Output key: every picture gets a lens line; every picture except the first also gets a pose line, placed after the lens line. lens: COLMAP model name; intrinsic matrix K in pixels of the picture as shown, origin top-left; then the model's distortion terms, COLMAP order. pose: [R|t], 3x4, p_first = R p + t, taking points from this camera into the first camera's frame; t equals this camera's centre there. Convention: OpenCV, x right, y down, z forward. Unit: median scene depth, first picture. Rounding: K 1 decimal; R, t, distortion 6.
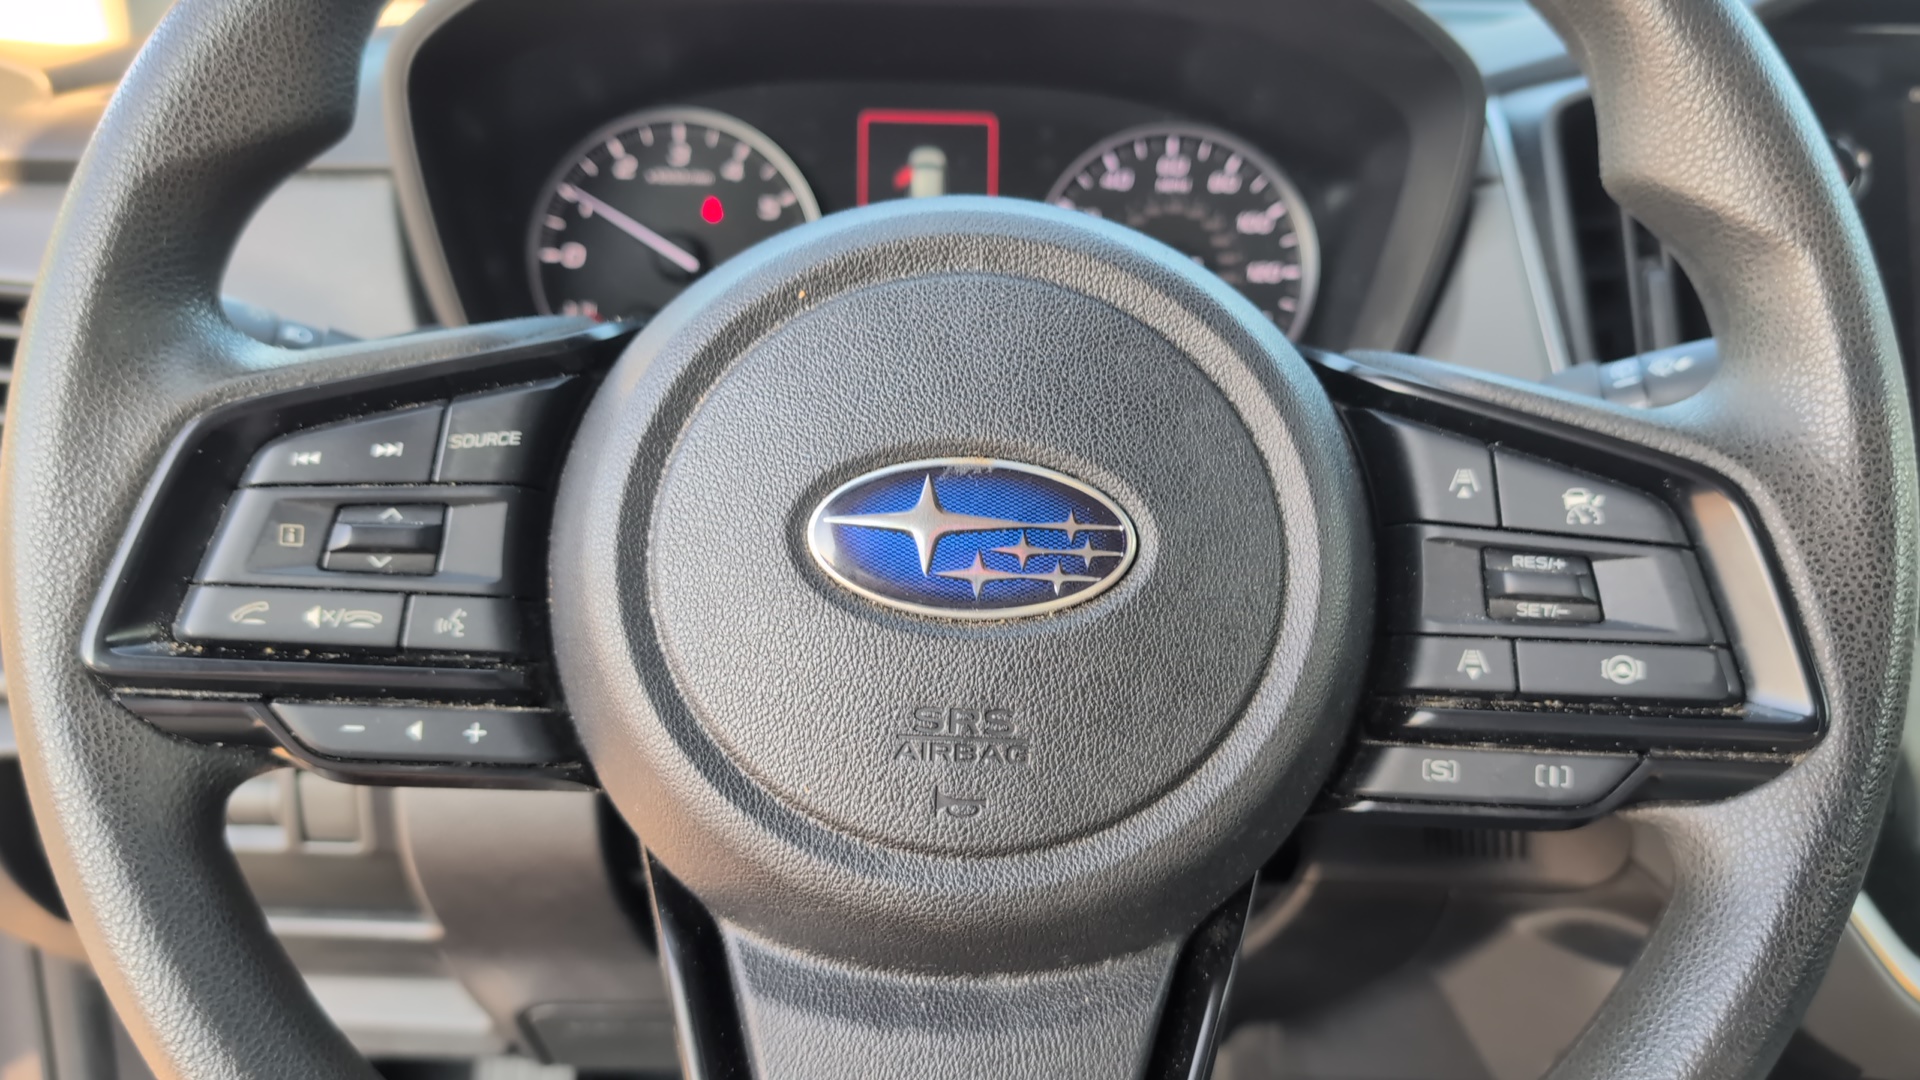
lens RADIAL K [[1678.2, 0, 955.1], [0, 1678.2, 559.2], [0, 0, 1]] dist [0.034443, -0.042129]
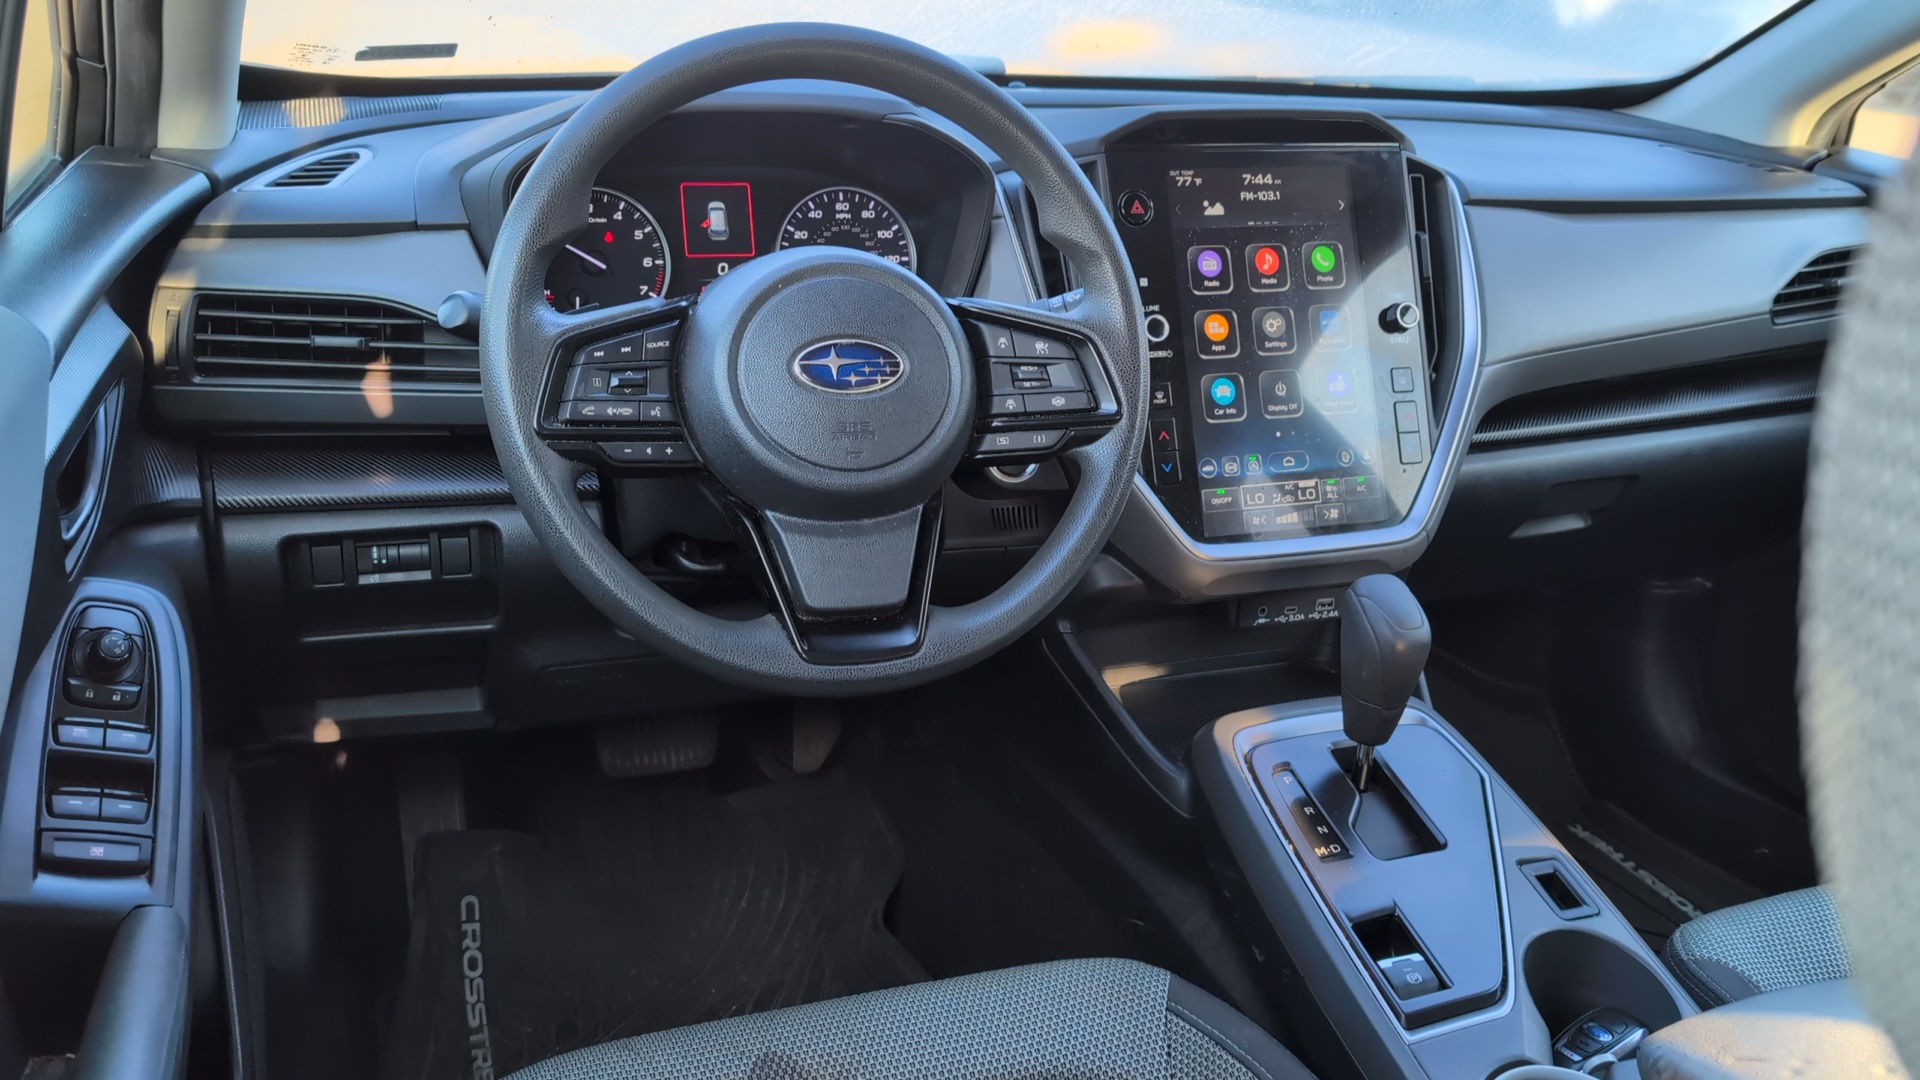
lens RADIAL K [[1678.2, 0, 977.0], [0, 1678.2, 545.0], [0, 0, 1]] dist [0.034443, -0.042129]
pose [[0.954330, -0.086117, 0.286074, -0.597220], [0.079586, 0.996234, 0.034403, 0.199902], [-0.287960, -0.010064, 0.957590, -1.757993]]
